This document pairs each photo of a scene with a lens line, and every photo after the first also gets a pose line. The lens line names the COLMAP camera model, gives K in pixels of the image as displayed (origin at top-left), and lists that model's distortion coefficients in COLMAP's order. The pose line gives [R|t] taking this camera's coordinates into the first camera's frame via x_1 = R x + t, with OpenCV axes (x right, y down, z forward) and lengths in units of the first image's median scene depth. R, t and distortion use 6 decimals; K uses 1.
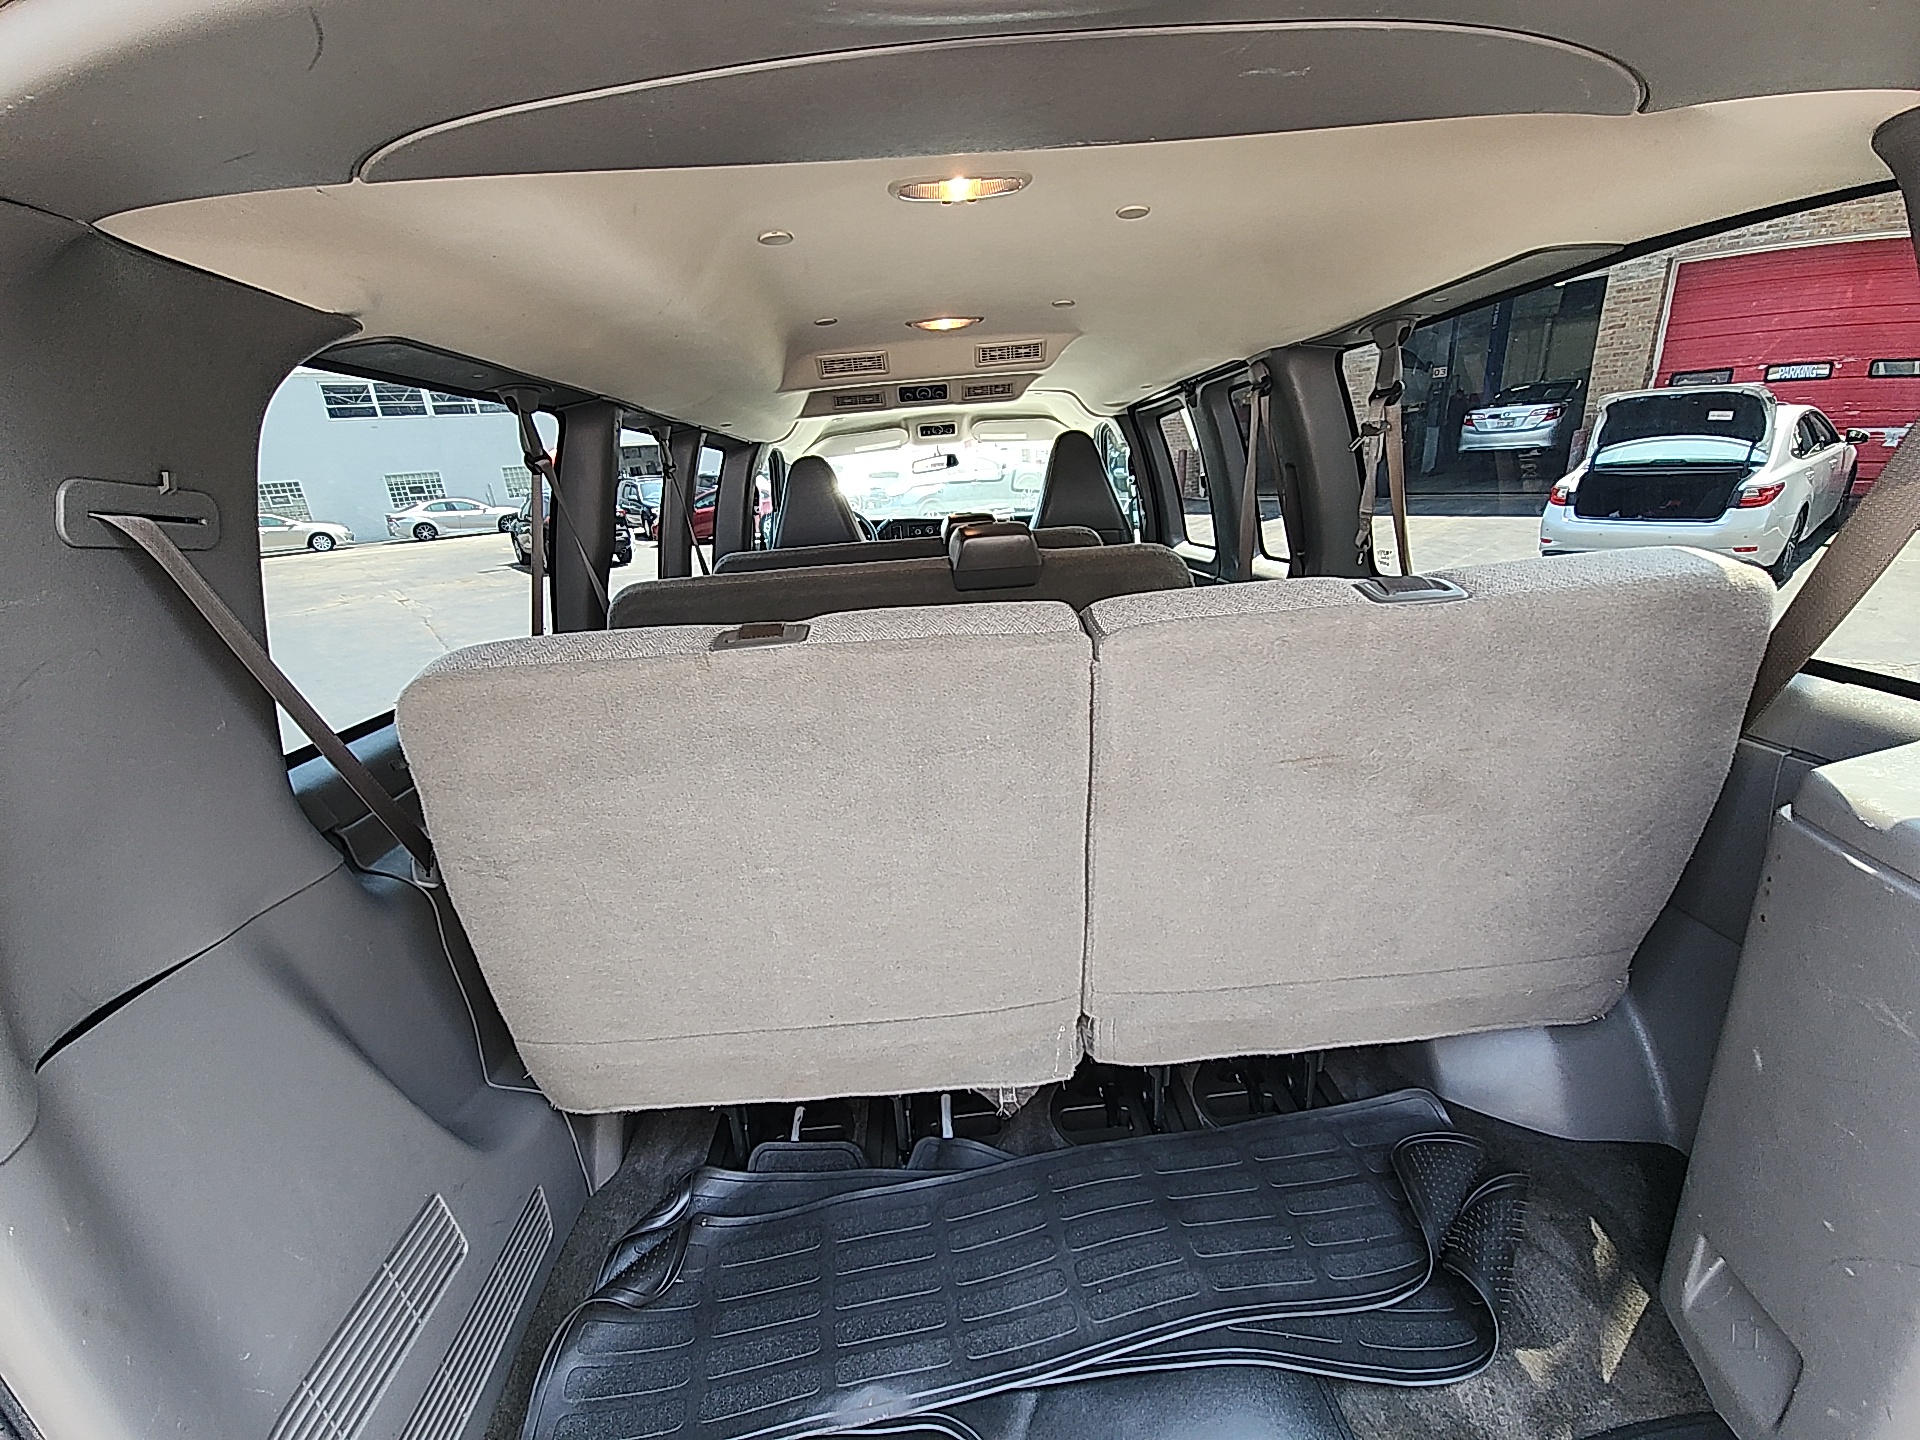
lens RADIAL K [[784.8, 0, 960.3], [0, 784.8, 735.1], [0, 0, 1]] dist [0.009780, -0.007396]
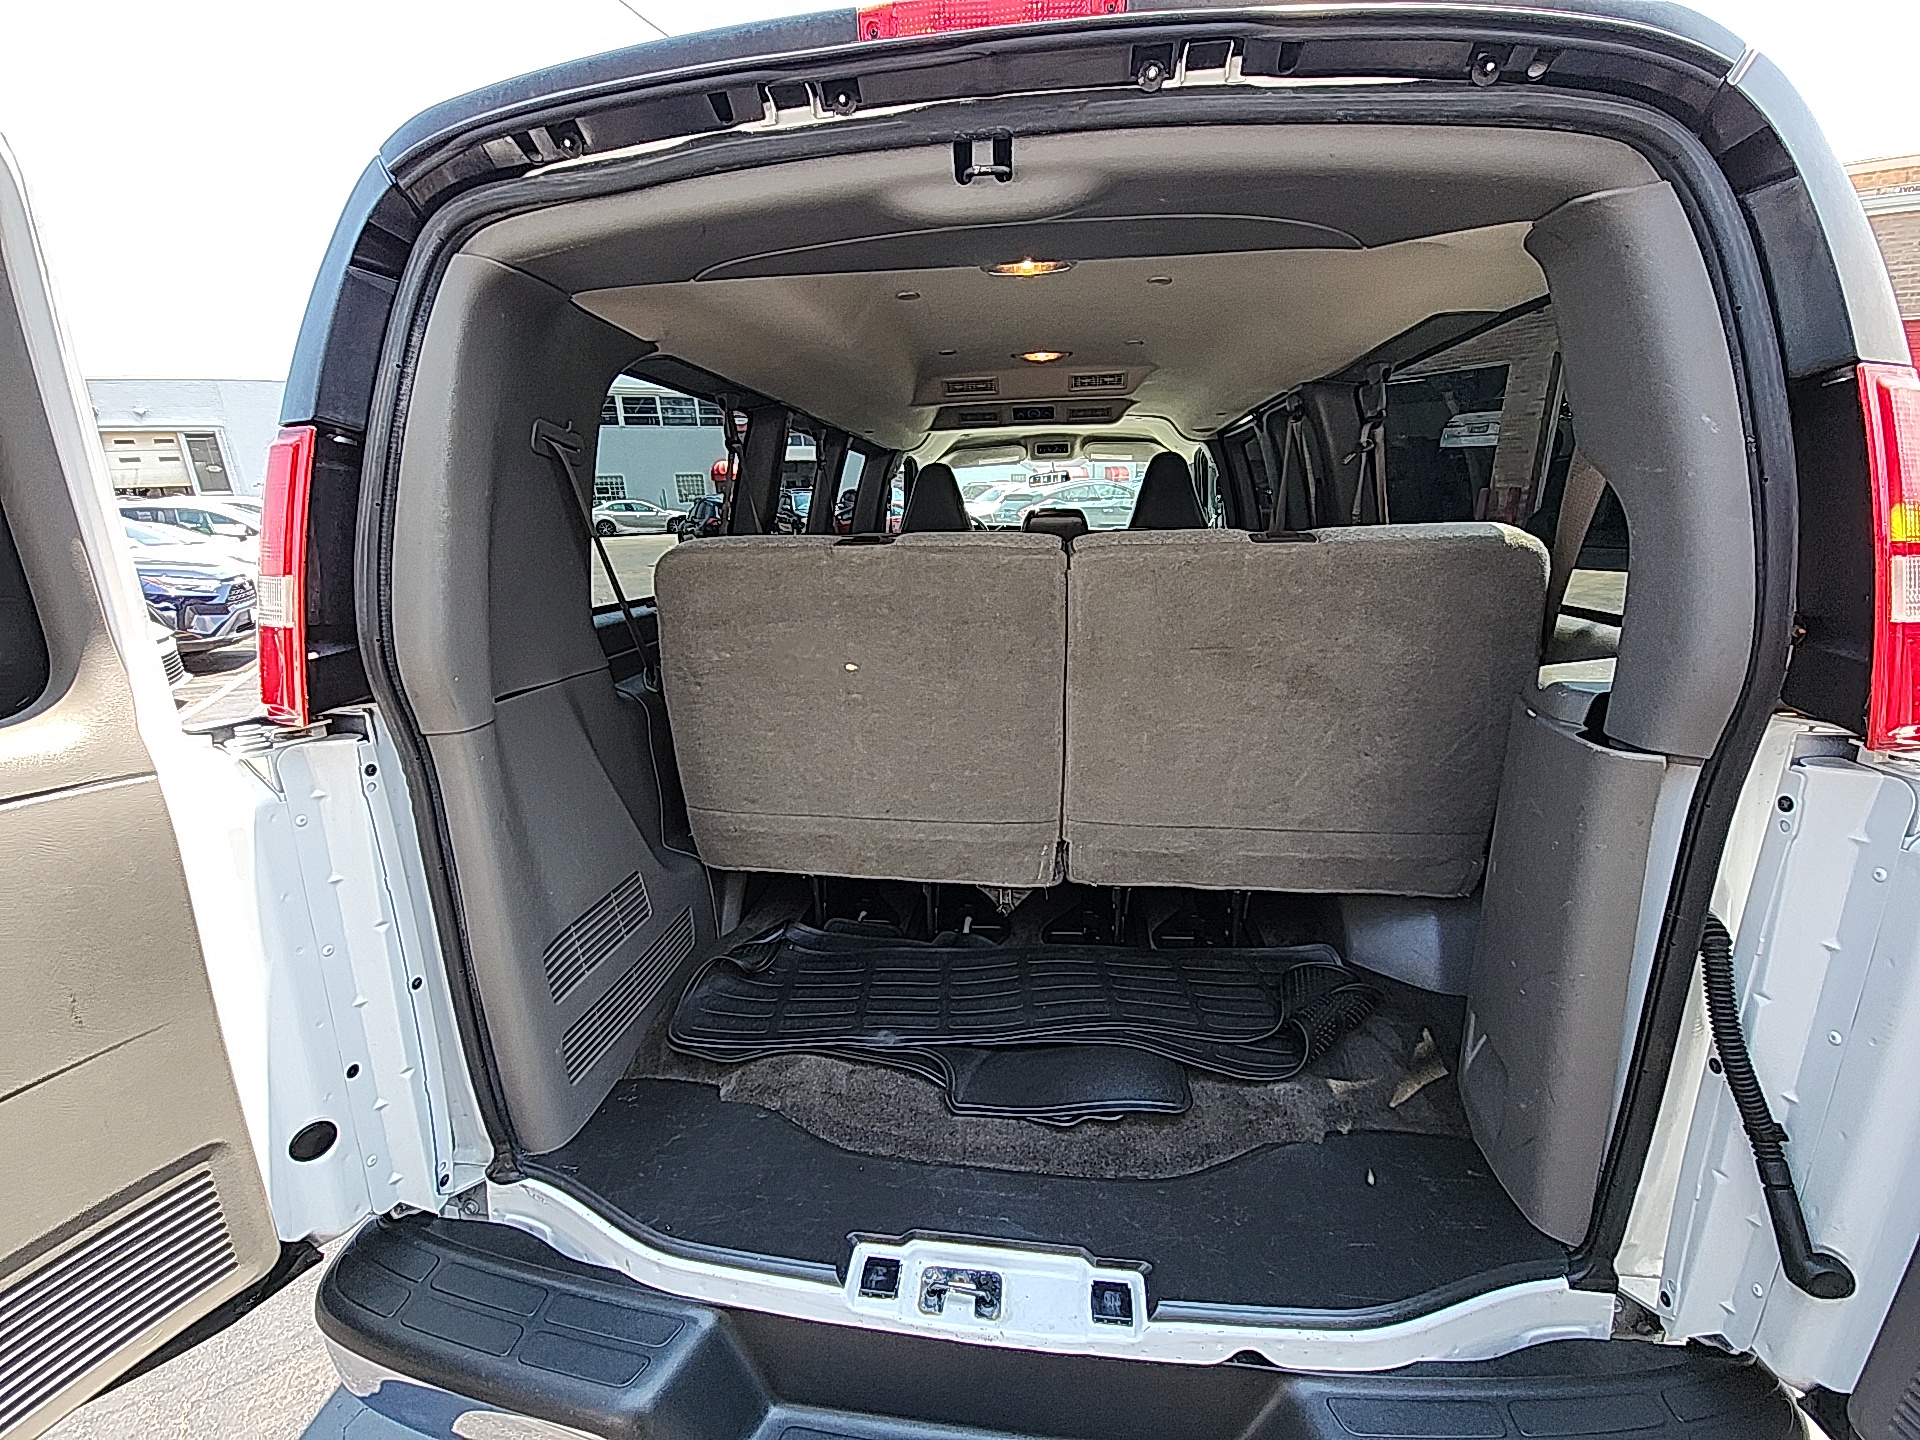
lens RADIAL K [[784.8, 0, 960.3], [0, 784.8, 735.1], [0, 0, 1]] dist [0.009780, -0.007396]
pose [[0.984327, 0.097090, -0.147223, 0.063504], [-0.101690, 0.994526, -0.024030, 0.084570], [0.144084, 0.038624, 0.988811, -0.164306]]
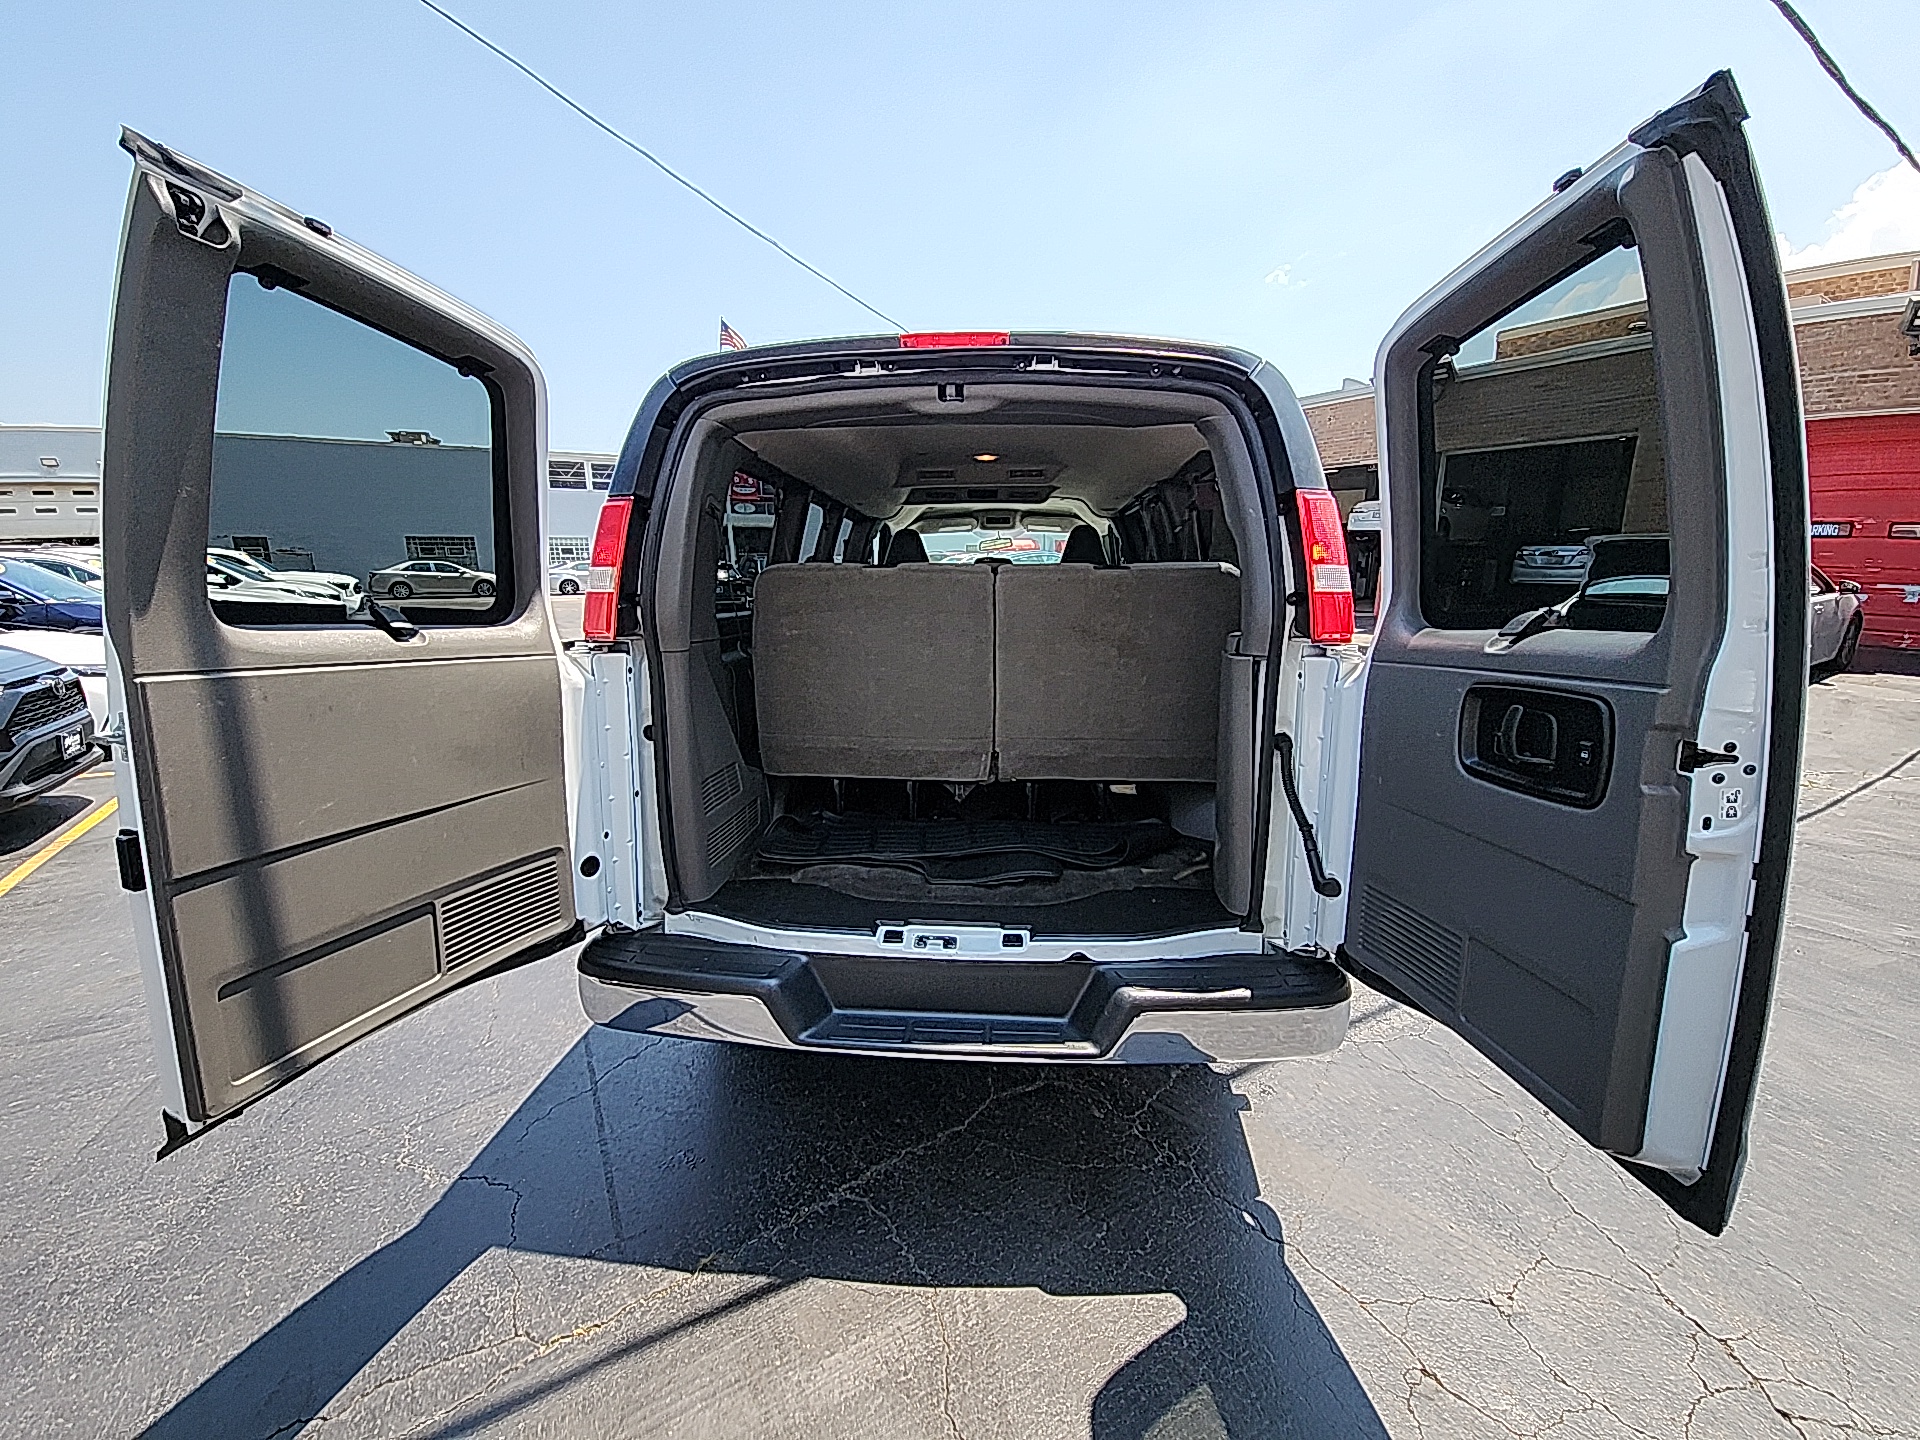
lens RADIAL K [[790.7, 0, 963.1], [0, 790.7, 730.9], [0, 0, 1]] dist [0.001546, -0.000659]
pose [[0.991111, 0.092503, -0.095614, 0.107930], [-0.103668, 0.987432, -0.119290, 0.223502], [0.083377, 0.128142, 0.988245, -0.500286]]
